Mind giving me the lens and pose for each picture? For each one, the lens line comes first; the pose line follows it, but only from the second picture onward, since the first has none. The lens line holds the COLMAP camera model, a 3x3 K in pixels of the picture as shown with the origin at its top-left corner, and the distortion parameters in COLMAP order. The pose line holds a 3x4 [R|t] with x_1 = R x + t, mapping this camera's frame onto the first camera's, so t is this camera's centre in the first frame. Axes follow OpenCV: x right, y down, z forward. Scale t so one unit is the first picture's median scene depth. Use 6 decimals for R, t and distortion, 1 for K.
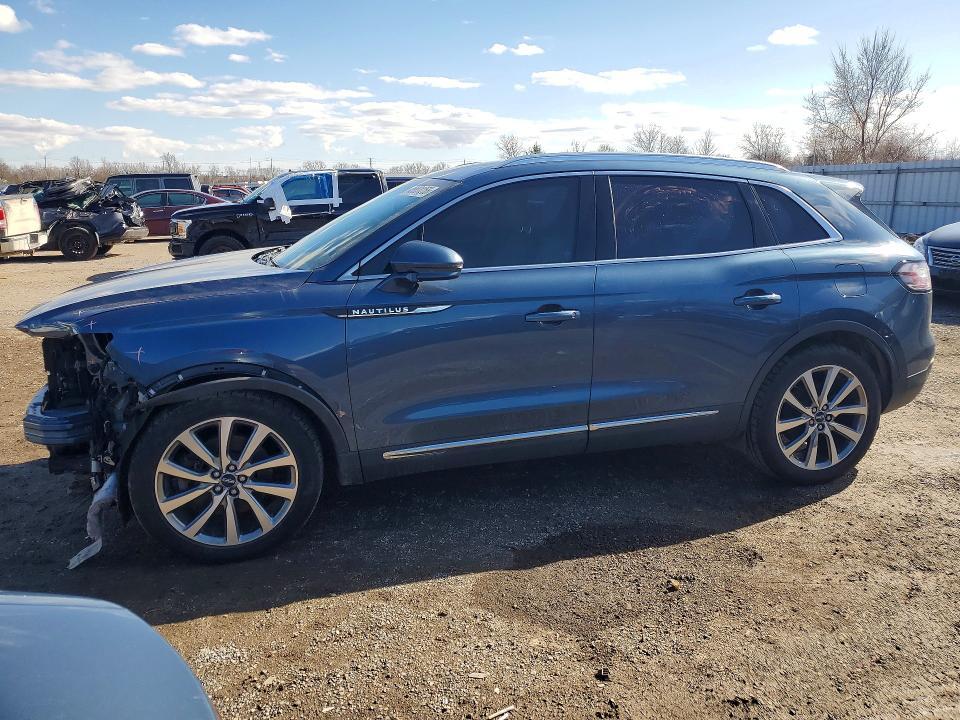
lens RADIAL K [[768.5, 0, 480.0], [0, 768.5, 360.0], [0, 0, 1]] dist [0.007118, 0.015222]
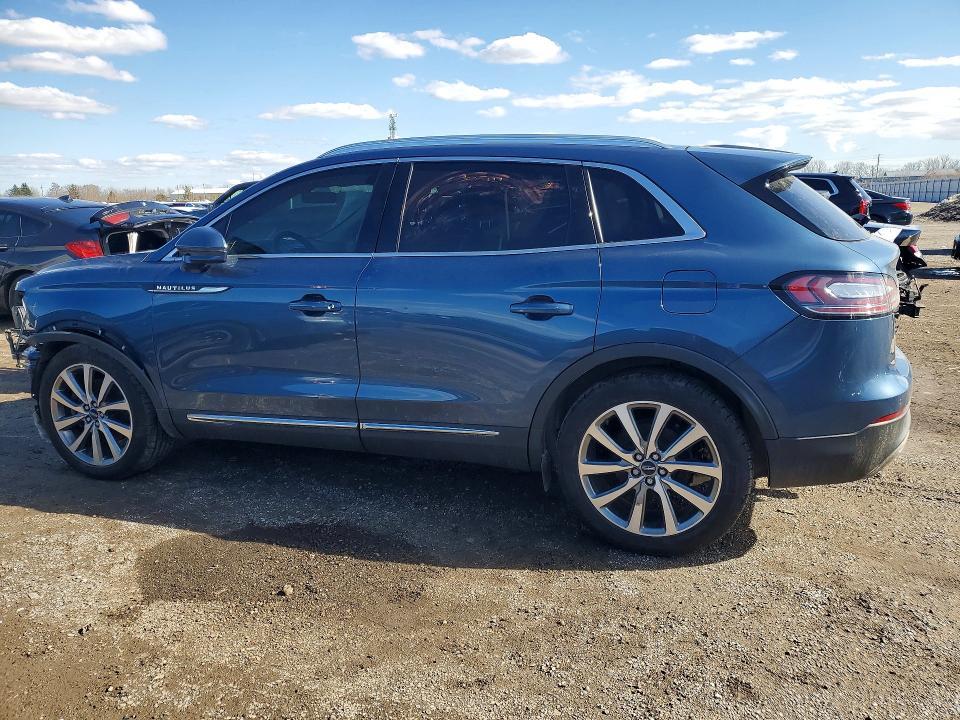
lens RADIAL K [[757.1, 0, 480.0], [0, 757.1, 360.0], [0, 0, 1]] dist [-0.003009, 0.054009]
pose [[0.806323, 0.114554, -0.580276, 0.726885], [-0.115102, 0.992700, 0.036032, -0.040667], [0.580168, 0.037737, 0.813622, 0.280425]]
